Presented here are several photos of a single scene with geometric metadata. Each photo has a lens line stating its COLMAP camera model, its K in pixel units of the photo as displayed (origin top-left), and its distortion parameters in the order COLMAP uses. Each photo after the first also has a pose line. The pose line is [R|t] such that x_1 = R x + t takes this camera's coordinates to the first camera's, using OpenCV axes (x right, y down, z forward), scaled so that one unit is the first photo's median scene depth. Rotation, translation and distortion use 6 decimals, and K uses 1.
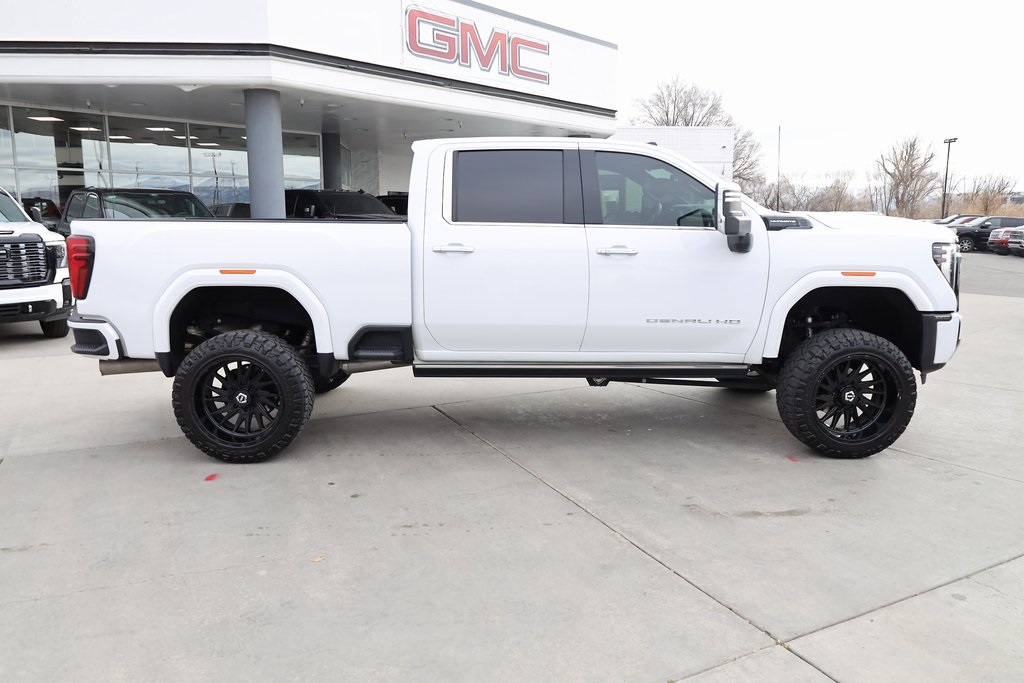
lens RADIAL K [[742.9, 0, 510.4], [0, 742.9, 337.8], [0, 0, 1]] dist [-0.010485, -0.004115]
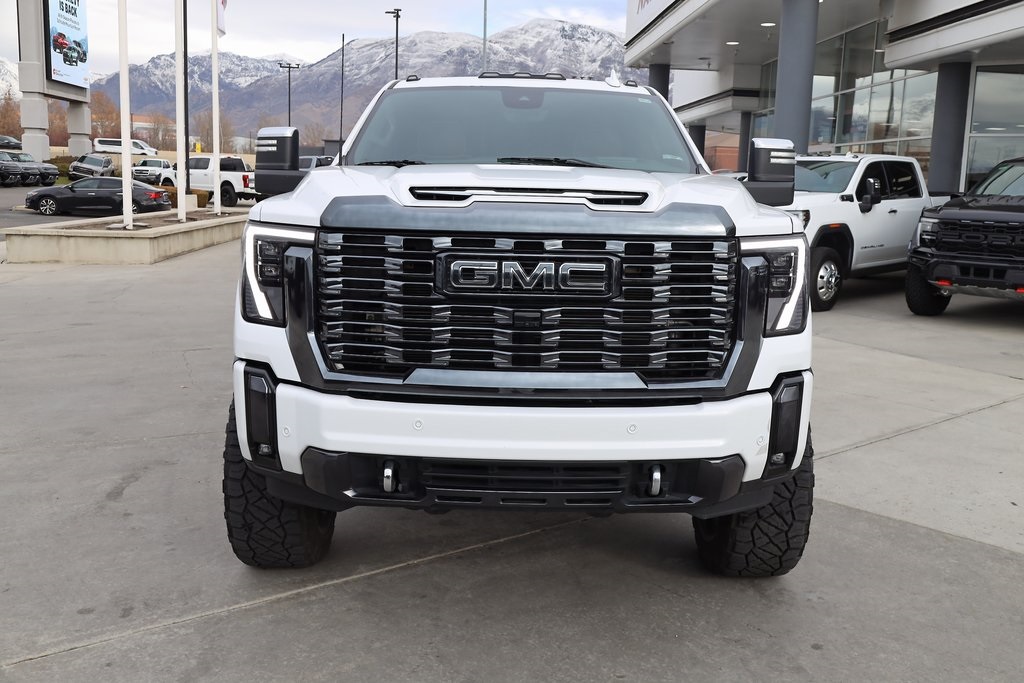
lens RADIAL K [[934.0, 0, 516.0], [0, 934.0, 341.5], [0, 0, 1]] dist [-0.003704, 0.000000]
pose [[0.001557, 0.168836, -0.985643, 1.226905], [-0.187120, 0.968284, 0.165566, -0.186680], [0.982336, 0.184176, 0.033100, 1.173502]]
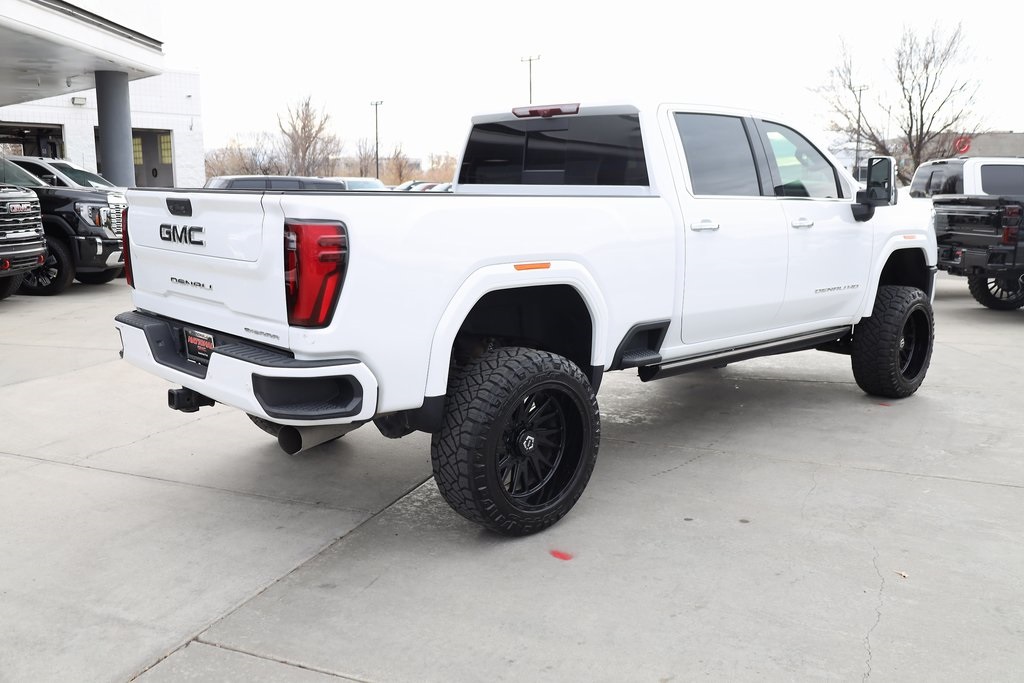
lens RADIAL K [[906.4, 0, 513.0], [0, 906.4, 336.9], [0, 0, 1]] dist [-0.001117, -0.012098]
pose [[0.736320, -0.109102, 0.667779, -0.951864], [0.104317, 0.993420, 0.047280, -0.063115], [-0.668544, 0.034848, 0.742856, 0.359641]]
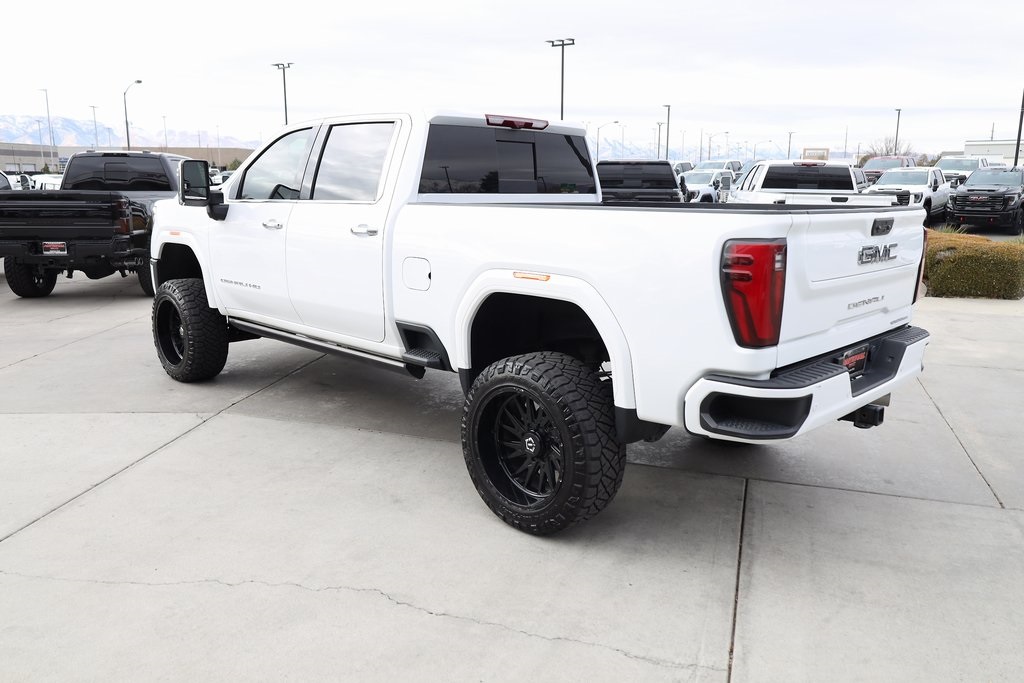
lens RADIAL K [[778.8, 0, 516.1], [0, 778.8, 335.4], [0, 0, 1]] dist [-0.022108, -0.001376]
pose [[-0.710013, -0.146268, 0.688831, -0.878676], [0.099357, 0.947597, 0.303626, -0.331042], [-0.697145, 0.284018, -0.658273, 1.913130]]
